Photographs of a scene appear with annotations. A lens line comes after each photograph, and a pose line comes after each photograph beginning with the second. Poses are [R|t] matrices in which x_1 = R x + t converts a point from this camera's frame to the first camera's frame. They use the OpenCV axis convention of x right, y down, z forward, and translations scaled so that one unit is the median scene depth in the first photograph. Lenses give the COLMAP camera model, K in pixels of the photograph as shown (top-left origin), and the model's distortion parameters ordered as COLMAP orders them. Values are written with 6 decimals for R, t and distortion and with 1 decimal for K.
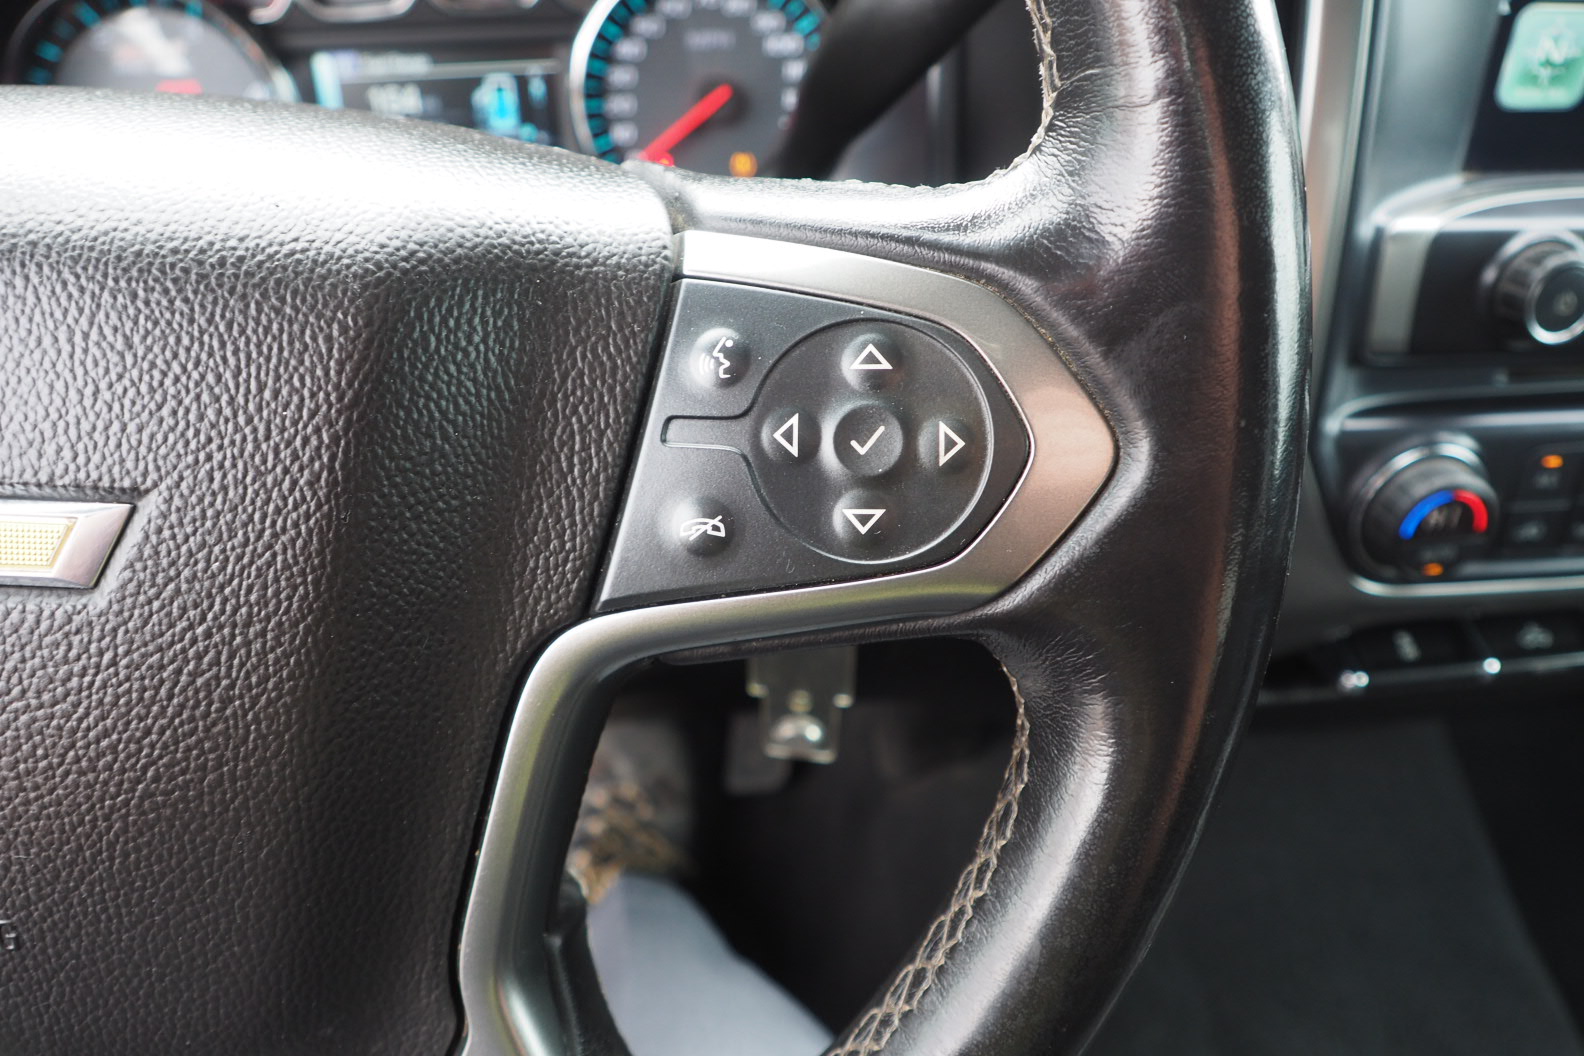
lens RADIAL K [[1117.0, 0, 781.1], [0, 1117.0, 529.6], [0, 0, 1]] dist [-0.028944, -0.003419]
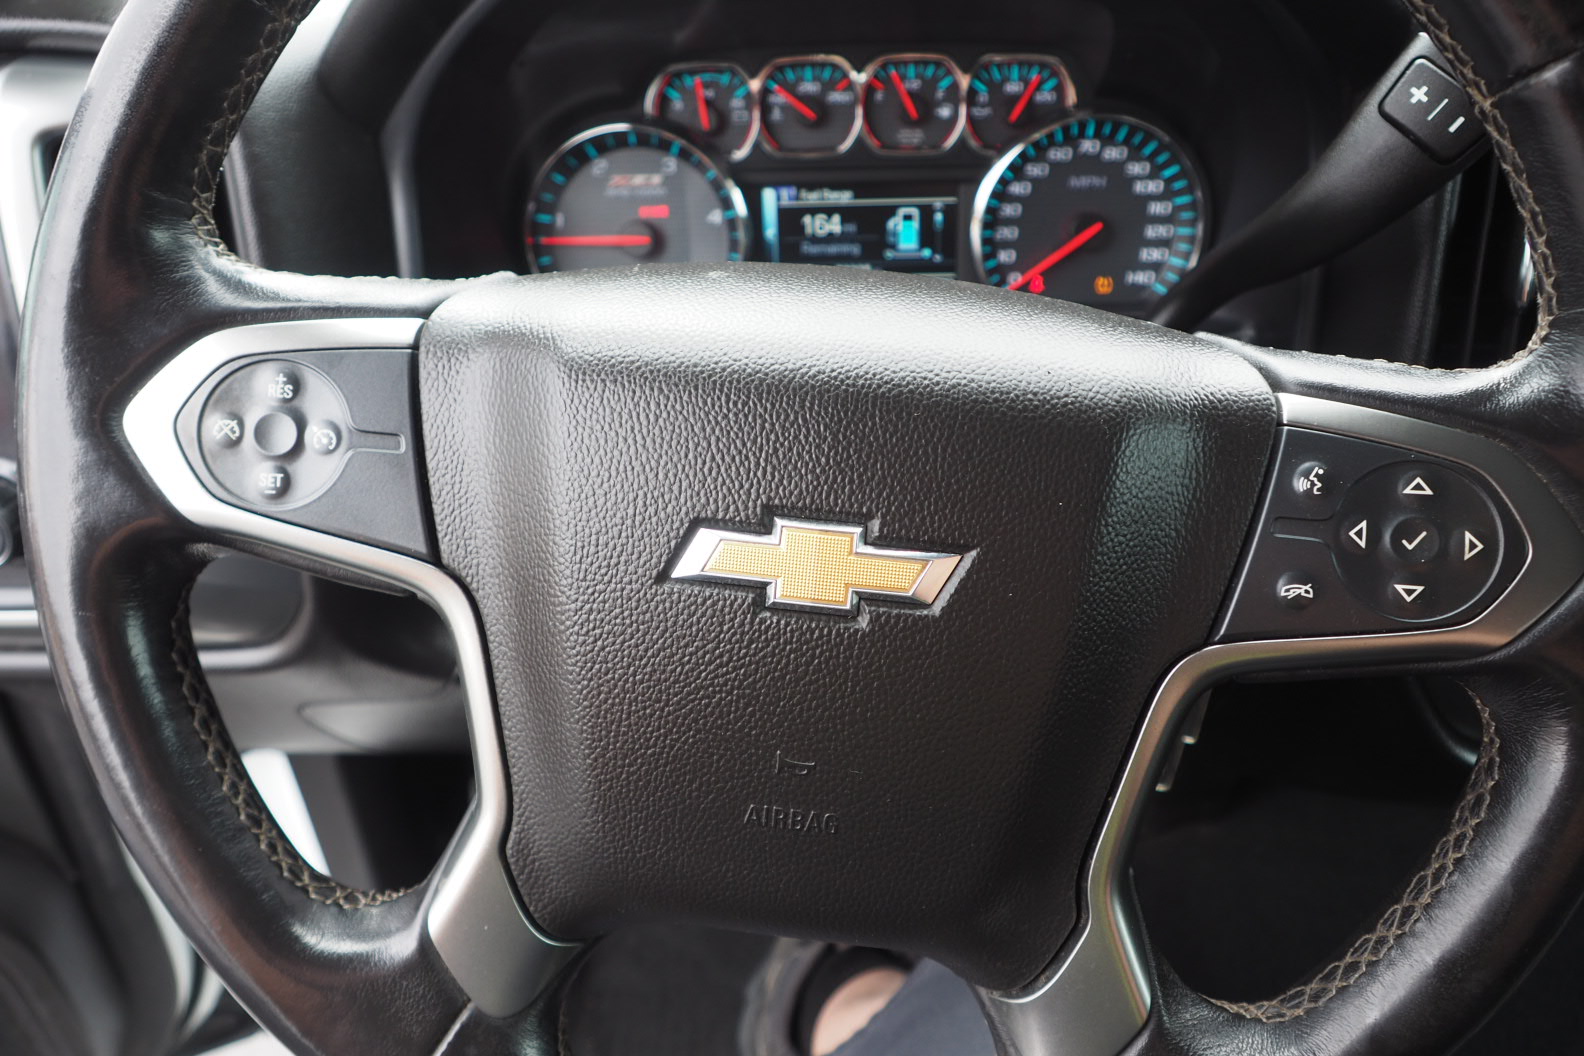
lens RADIAL K [[1129.0, 0, 795.9], [0, 1129.0, 546.3], [0, 0, 1]] dist [-0.027108, 0.003750]
pose [[0.991984, 0.058899, -0.111800, -0.592210], [-0.063205, 0.997374, -0.035366, 0.035440], [0.109423, 0.042149, 0.993101, -0.610980]]
